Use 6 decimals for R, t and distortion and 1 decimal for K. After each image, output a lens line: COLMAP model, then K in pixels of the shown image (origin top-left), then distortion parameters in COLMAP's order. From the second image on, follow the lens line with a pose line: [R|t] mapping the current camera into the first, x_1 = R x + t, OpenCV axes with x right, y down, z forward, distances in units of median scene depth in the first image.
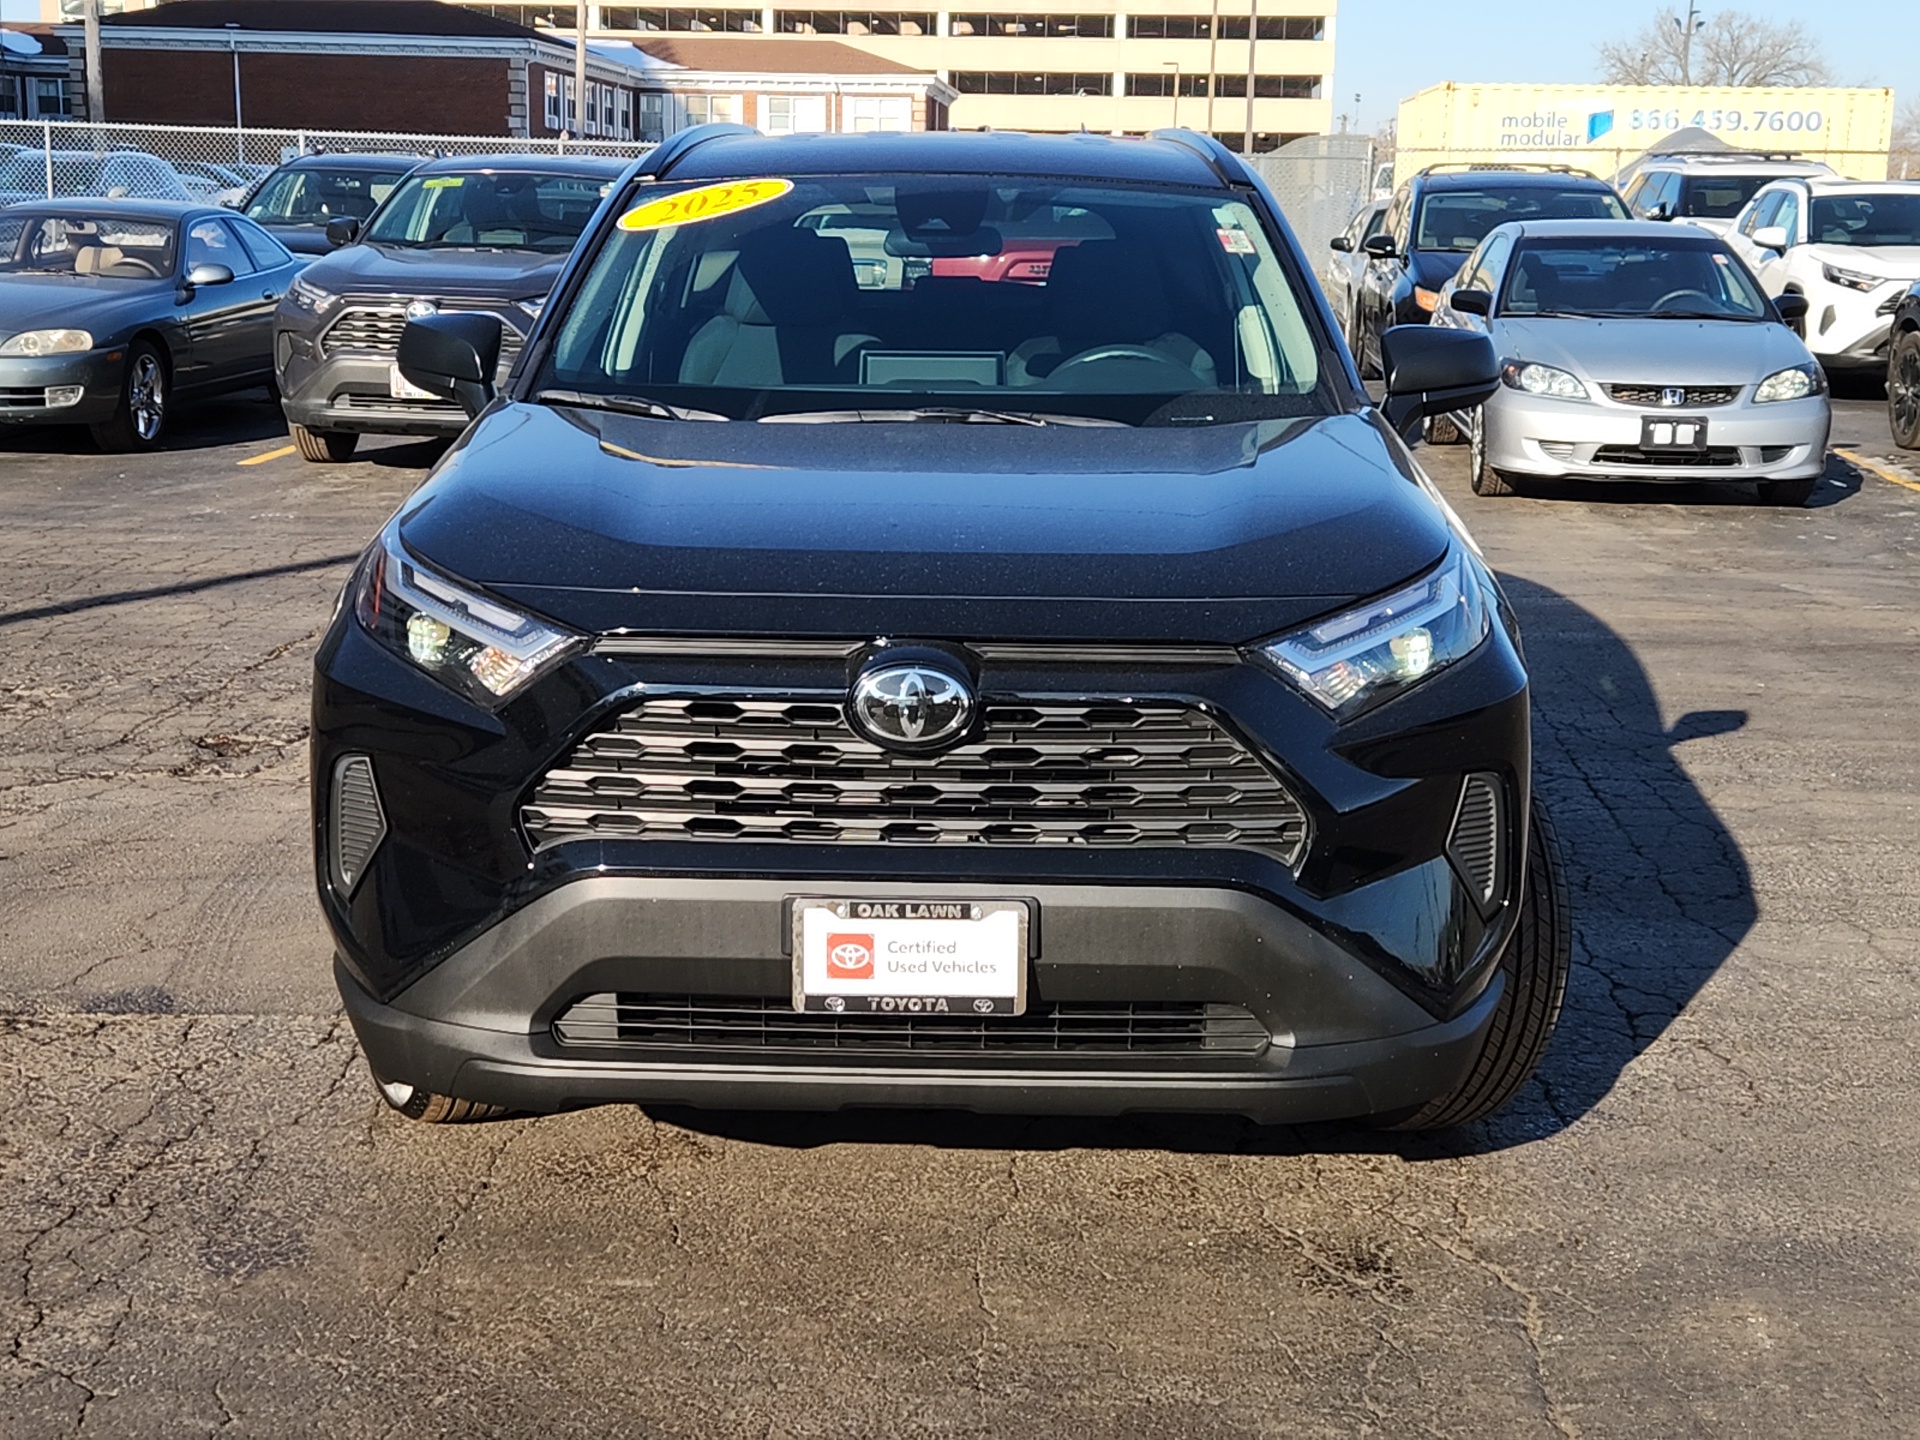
lens RADIAL K [[2504.2, 0, 960.0], [0, 2504.2, 720.0], [0, 0, 1]] dist [0.128113, -0.375689]
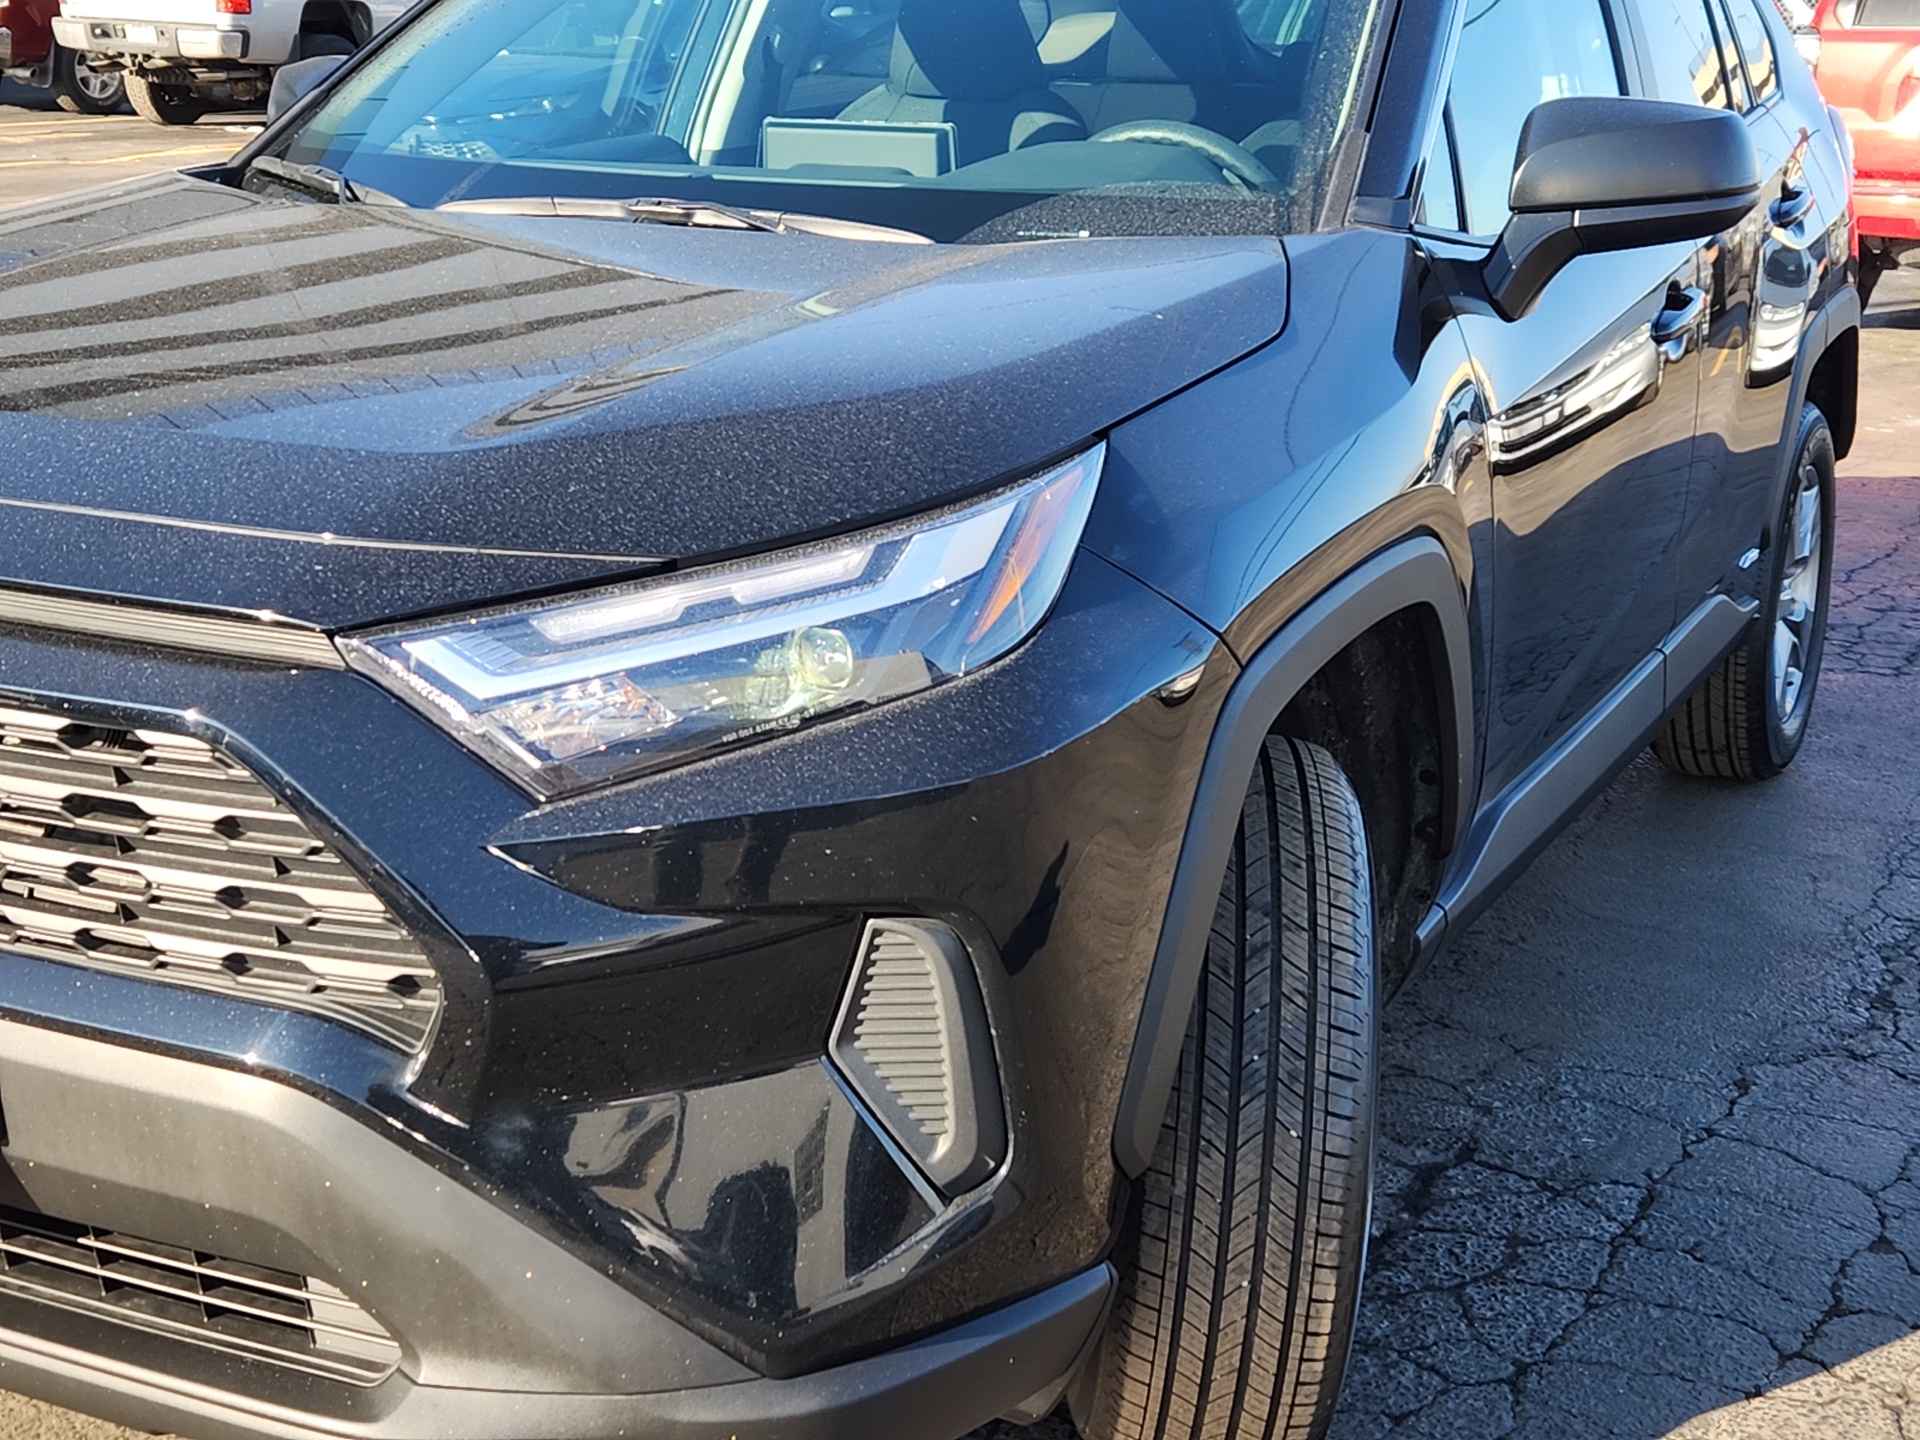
lens RADIAL K [[2543.2, 0, 984.1], [0, 2543.2, 728.9], [0, 0, 1]] dist [0.097764, -0.139144]
pose [[0.905399, 0.113965, -0.408980, 0.454636], [-0.087567, 0.992714, 0.082770, -0.065990], [0.415433, -0.039127, 0.908782, 0.558500]]
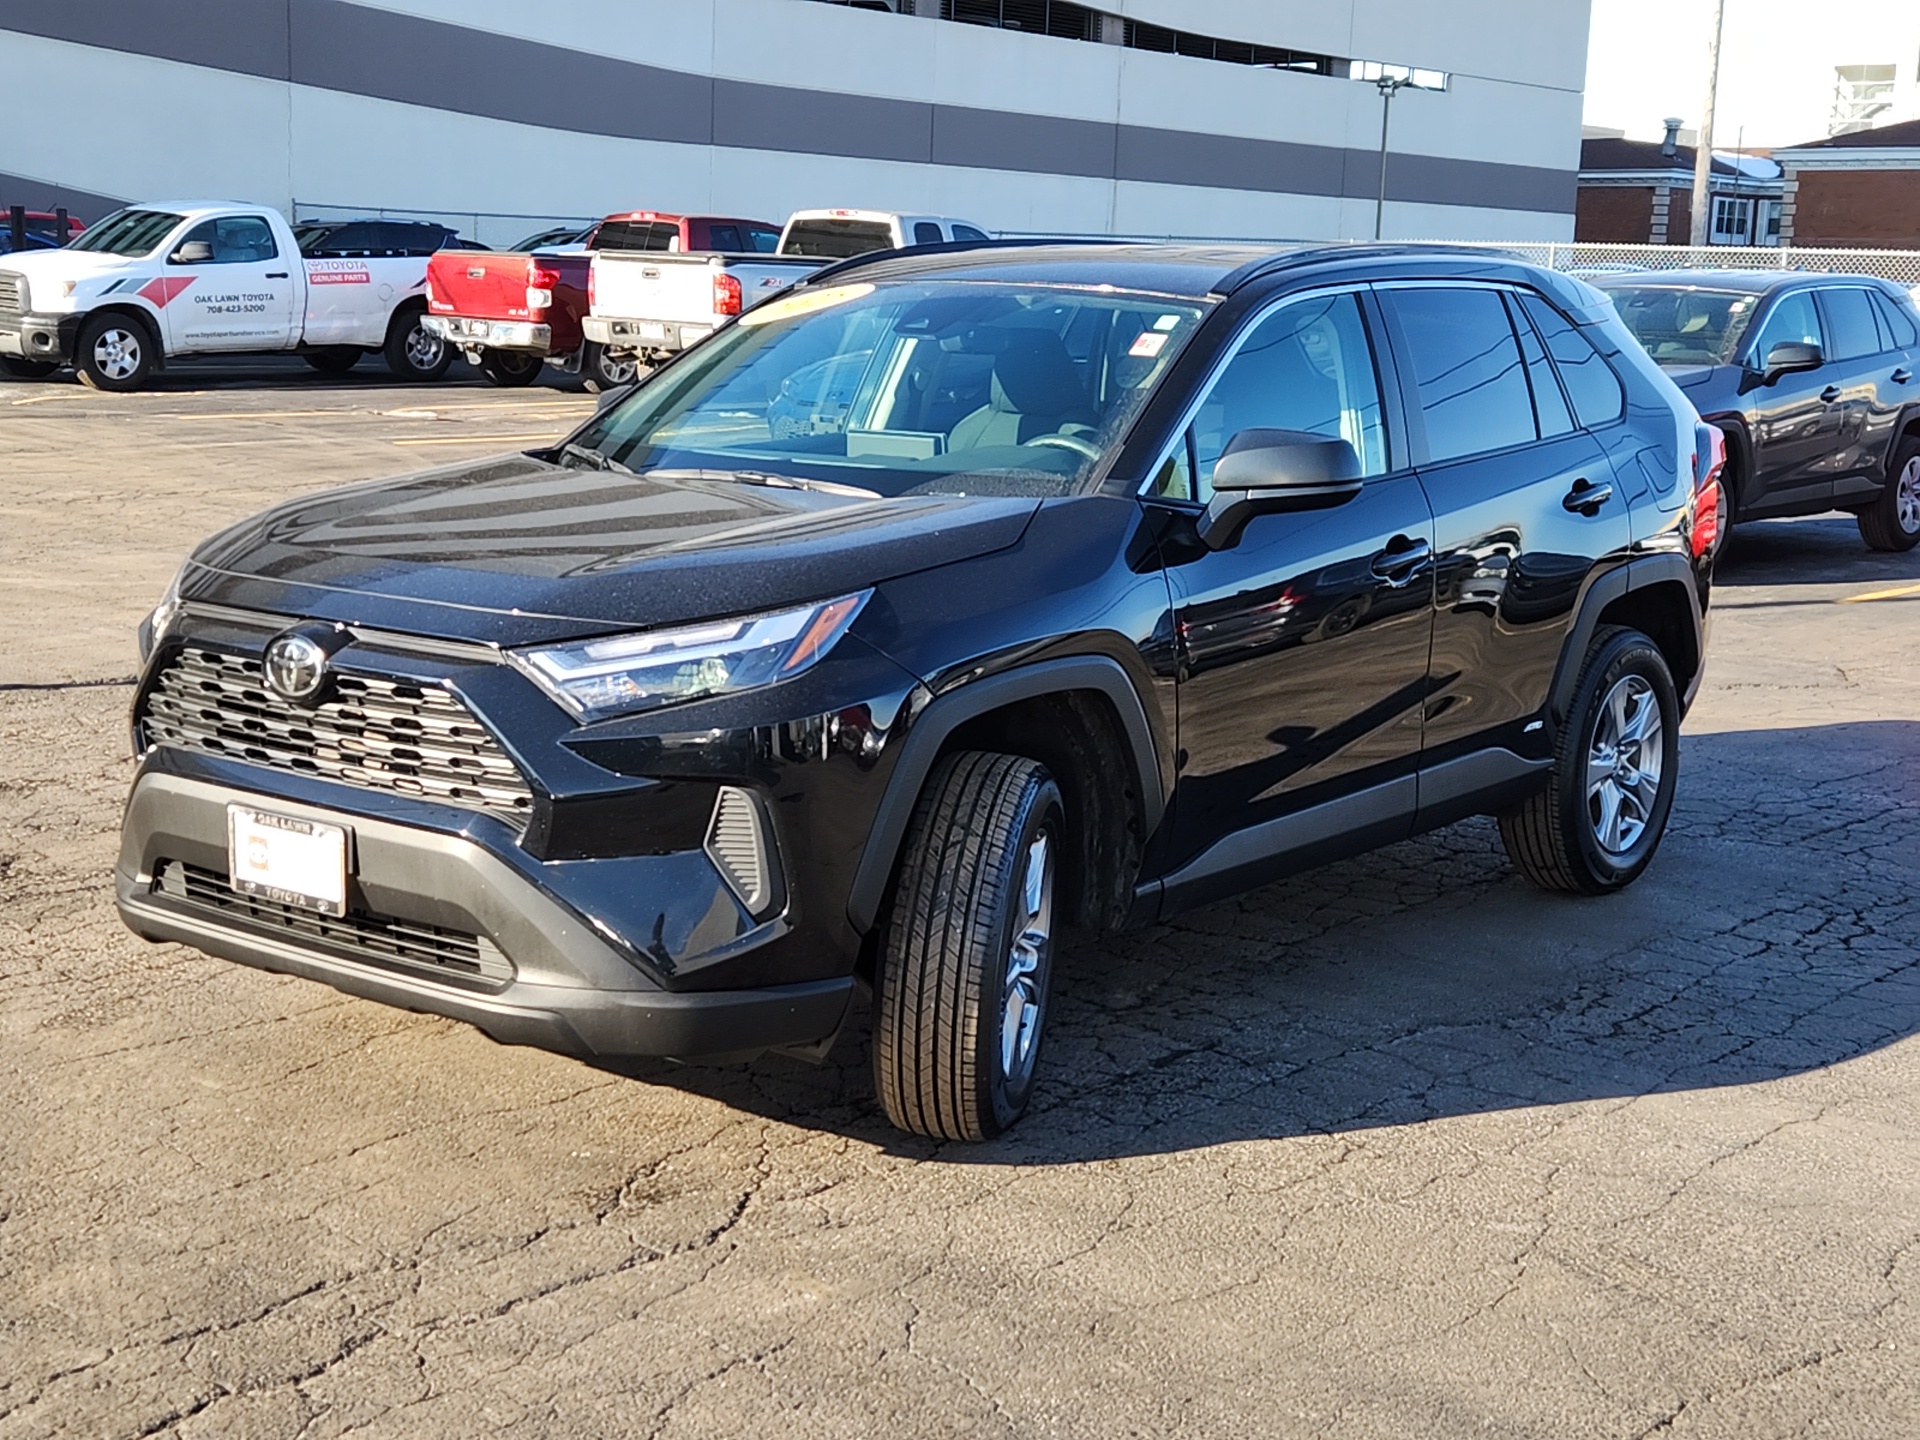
lens RADIAL K [[2480.2, 0, 958.9], [0, 2480.2, 773.4], [0, 0, 1]] dist [0.108740, 0.009384]
pose [[0.803798, 0.119043, -0.582870, 1.007671], [-0.133410, 0.990890, 0.018399, -0.021364], [0.579751, 0.062971, 0.812357, 0.132700]]
